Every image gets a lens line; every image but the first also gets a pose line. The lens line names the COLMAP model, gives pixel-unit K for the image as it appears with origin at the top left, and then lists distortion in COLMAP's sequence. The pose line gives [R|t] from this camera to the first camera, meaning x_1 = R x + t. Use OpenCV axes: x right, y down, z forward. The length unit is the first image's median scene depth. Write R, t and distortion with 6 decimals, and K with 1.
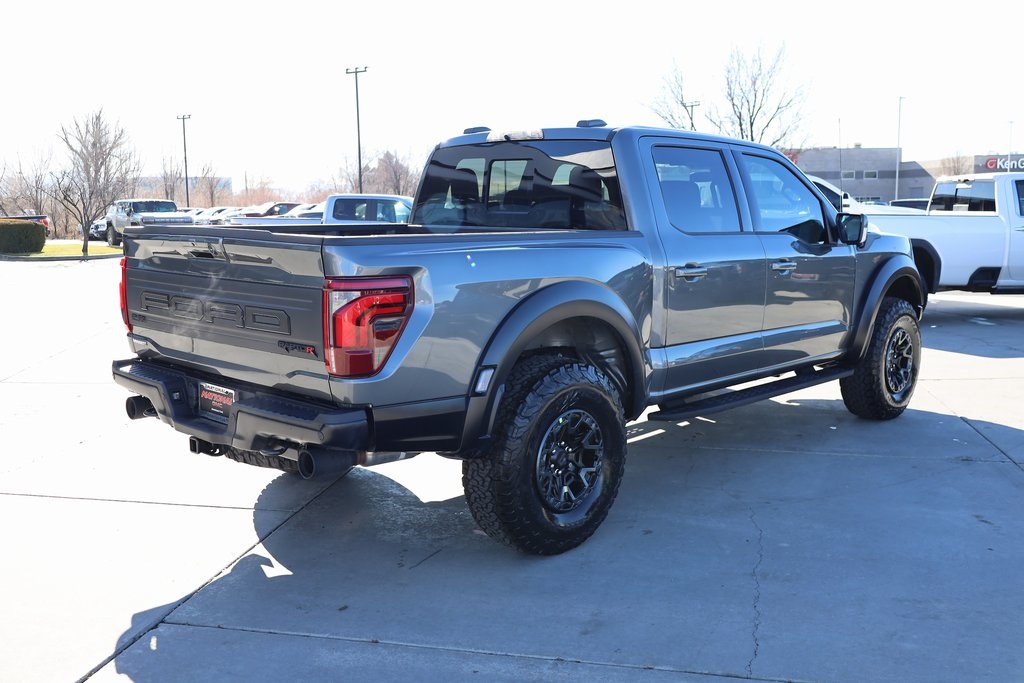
lens RADIAL K [[966.8, 0, 517.6], [0, 966.8, 336.8], [0, 0, 1]] dist [0.003209, 0.000000]
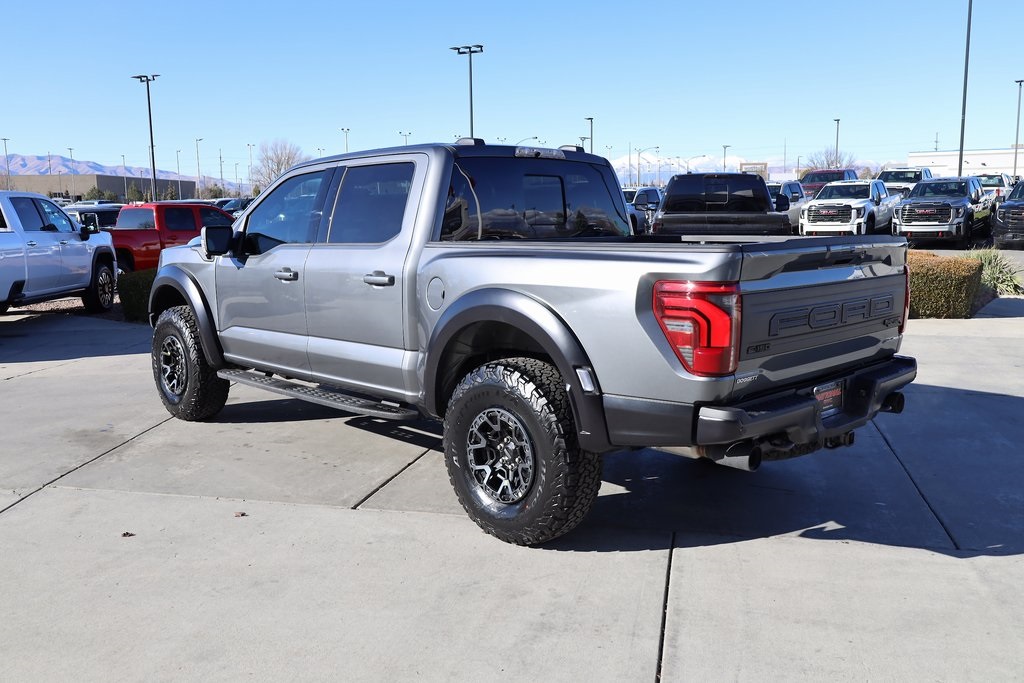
lens RADIAL K [[876.7, 0, 512.3], [0, 876.7, 344.8], [0, 0, 1]] dist [-0.014188, 0.009062]
pose [[0.034919, -0.147257, 0.988482, -1.046463], [0.143572, 0.979564, 0.140857, -0.147457], [-0.989024, 0.137000, 0.055347, 1.052949]]
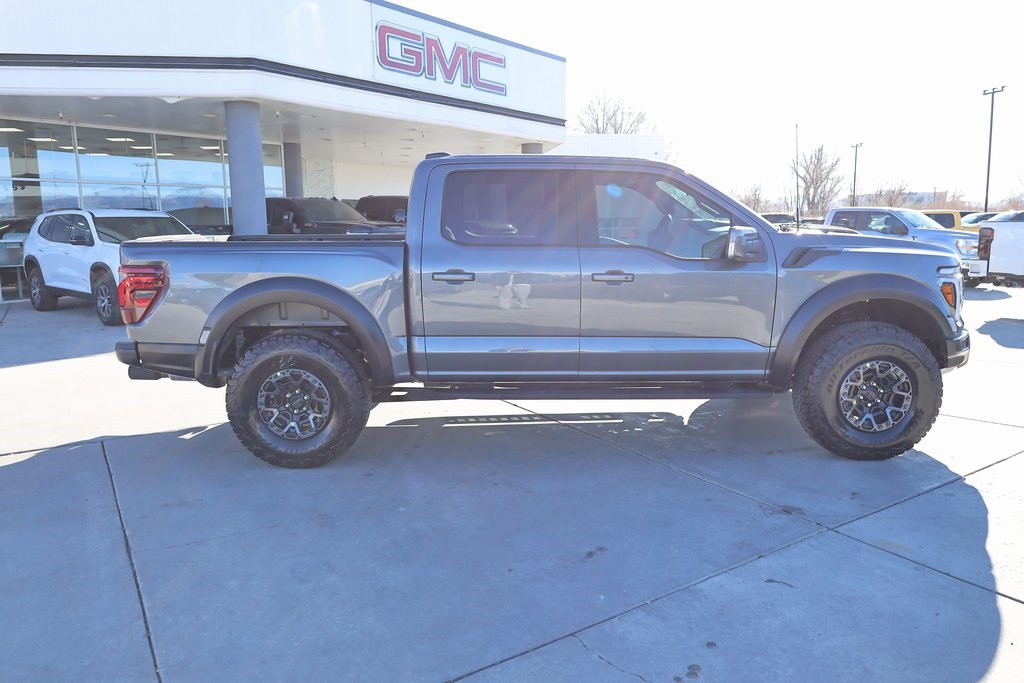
lens RADIAL K [[740.9, 0, 509.4], [0, 740.9, 338.1], [0, 0, 1]] dist [-0.017082, 0.008481]
pose [[0.680154, 0.109680, -0.724818, 0.874156], [-0.089451, 0.993773, 0.066439, -0.056857], [0.727591, 0.019647, 0.685729, 0.412645]]
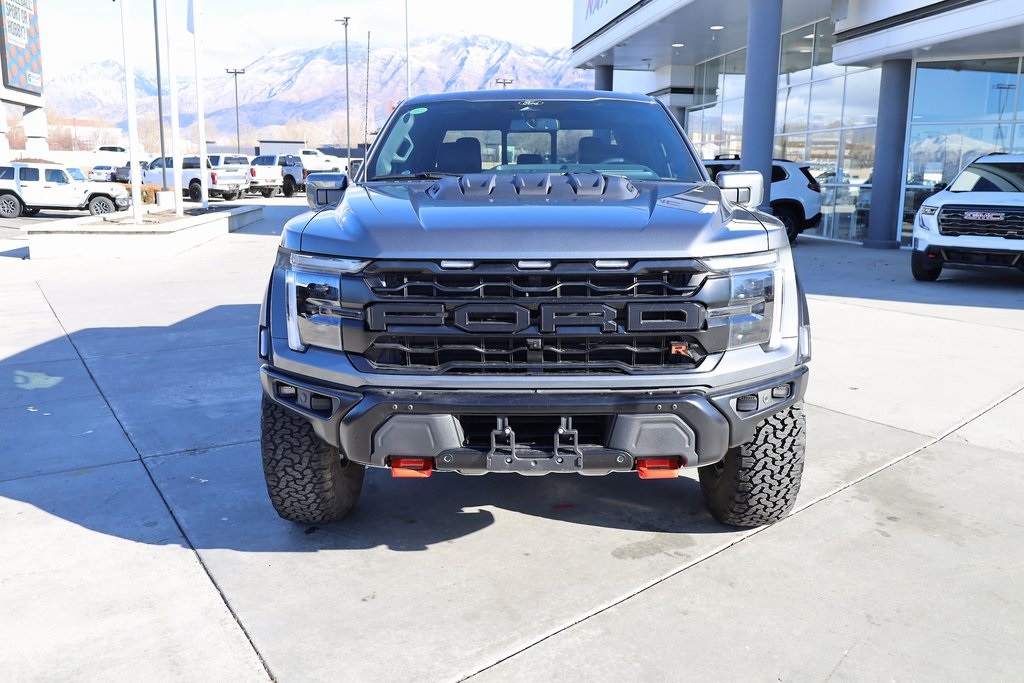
lens RADIAL K [[838.4, 0, 510.9], [0, 838.4, 342.4], [0, 0, 1]] dist [-0.005498, -0.016214]
pose [[-0.745753, 0.132185, -0.652977, 0.853087], [-0.089075, 0.951536, 0.294355, -0.258936], [0.660240, 0.277680, -0.697837, 1.968797]]
